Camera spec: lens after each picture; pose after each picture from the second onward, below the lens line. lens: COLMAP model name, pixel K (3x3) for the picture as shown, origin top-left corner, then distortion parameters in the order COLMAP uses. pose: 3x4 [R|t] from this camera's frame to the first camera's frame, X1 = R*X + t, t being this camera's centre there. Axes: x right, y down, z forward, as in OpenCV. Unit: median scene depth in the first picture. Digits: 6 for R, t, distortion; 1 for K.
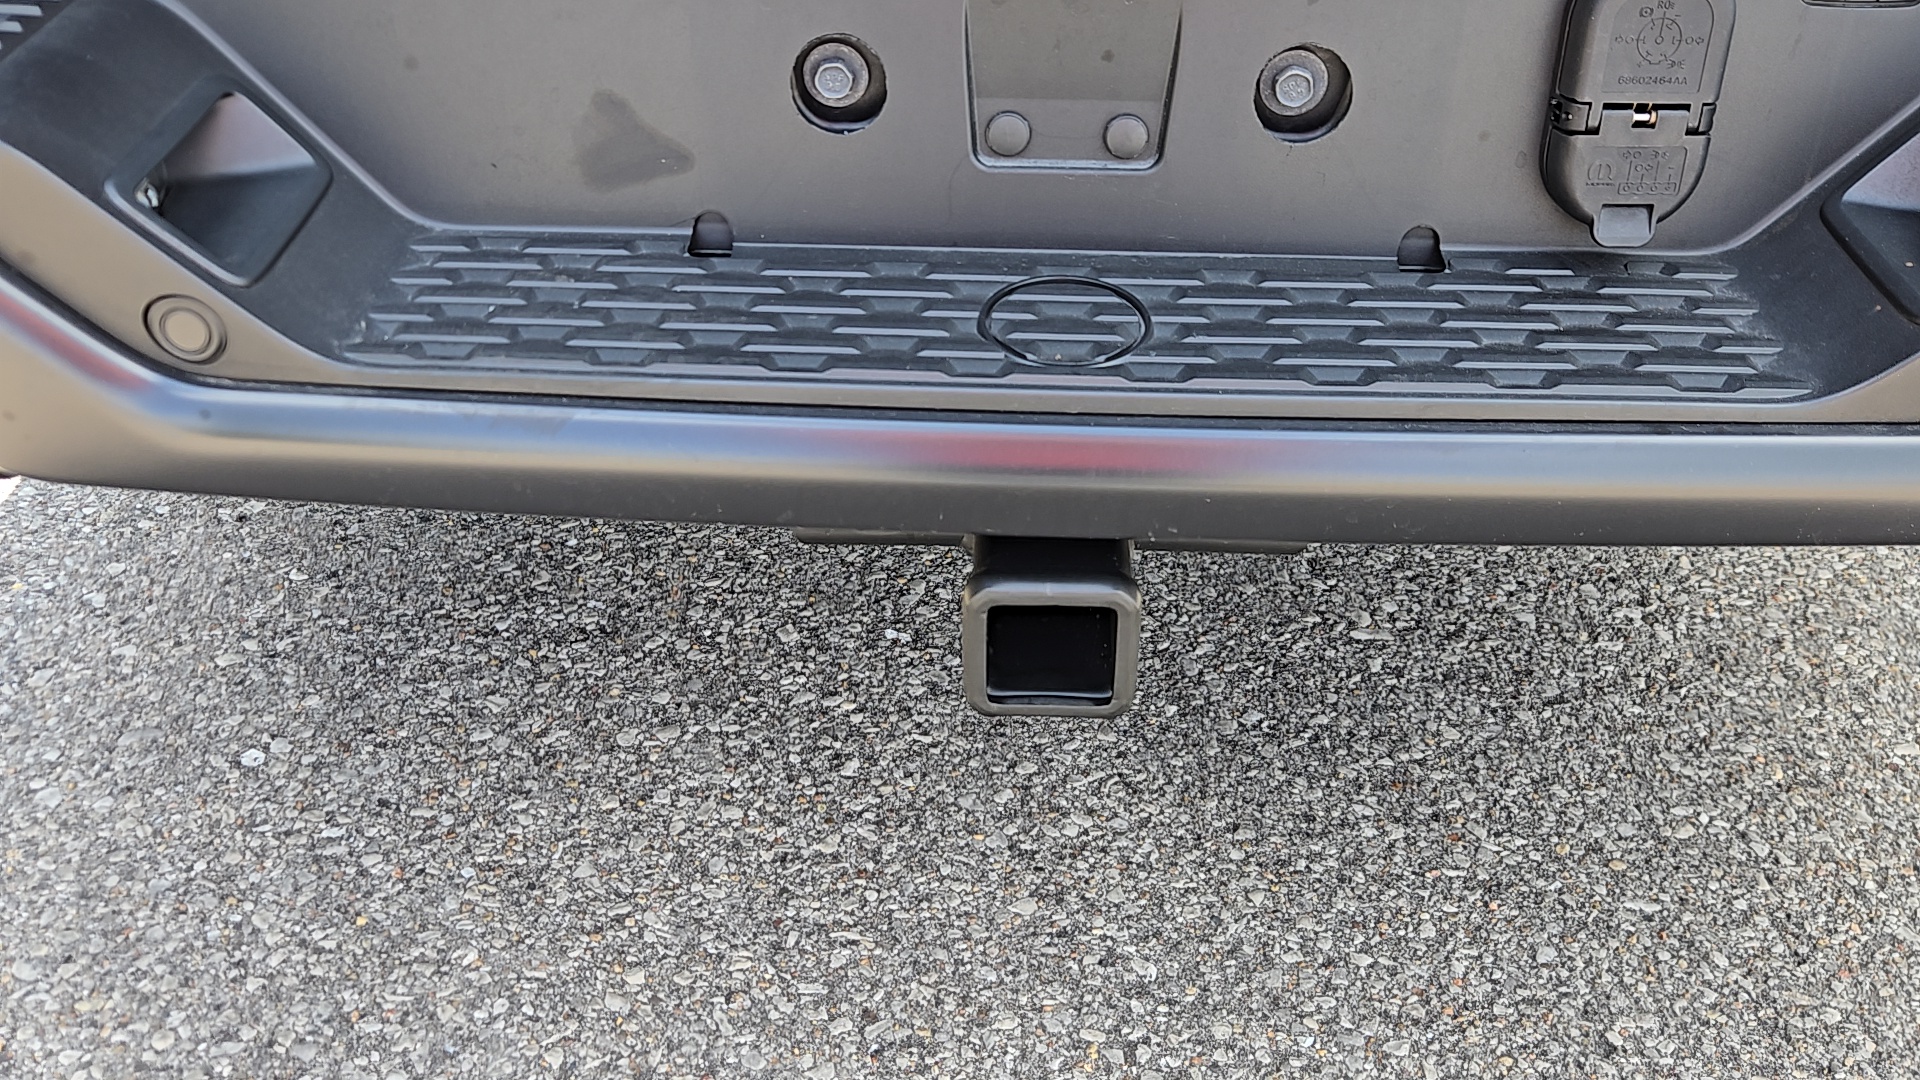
lens RADIAL K [[1611.8, 0, 953.8], [0, 1611.8, 534.6], [0, 0, 1]] dist [0.001634, -0.000694]
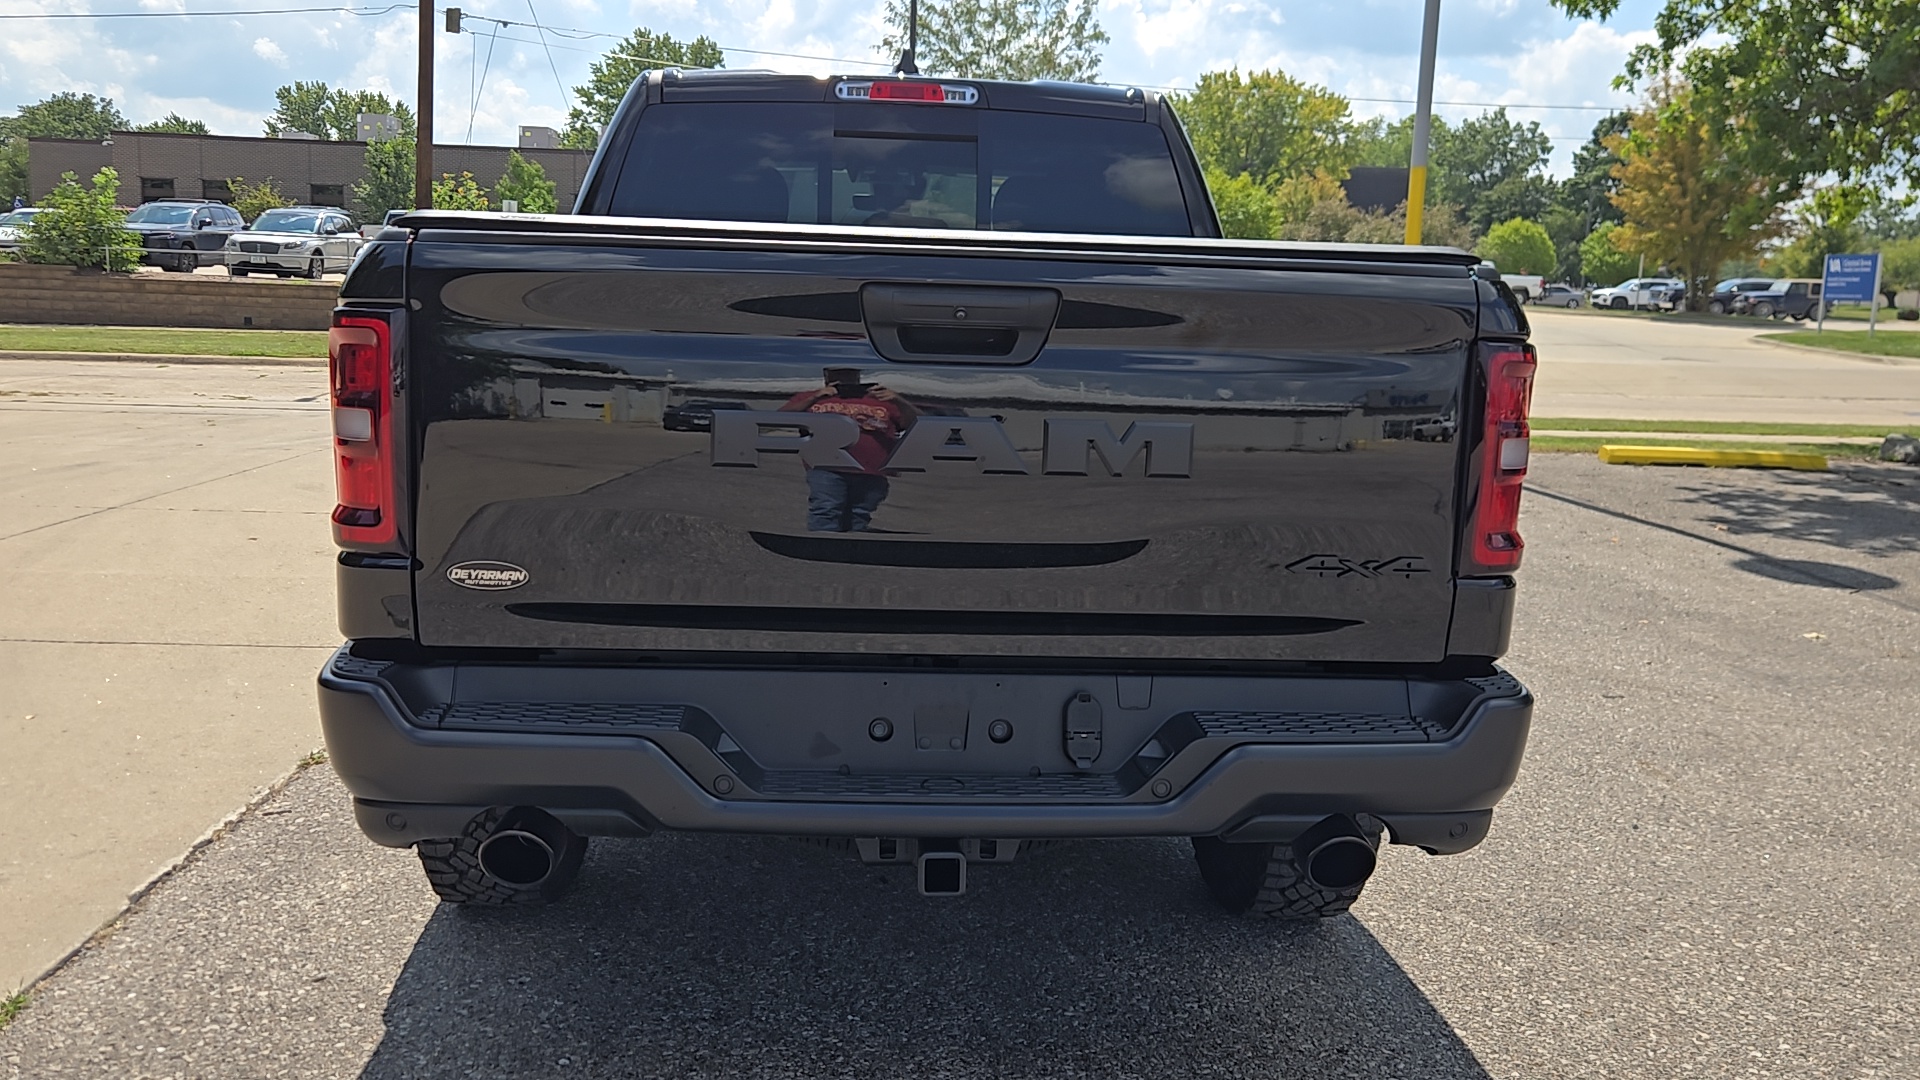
lens RADIAL K [[1611.8, 0, 953.8], [0, 1611.8, 534.6], [0, 0, 1]] dist [0.001634, -0.000694]
pose [[0.993056, 0.012102, 0.117021, -0.177663], [0.044901, 0.880406, -0.472090, 0.566871], [-0.108740, 0.474066, 0.873749, -1.300547]]
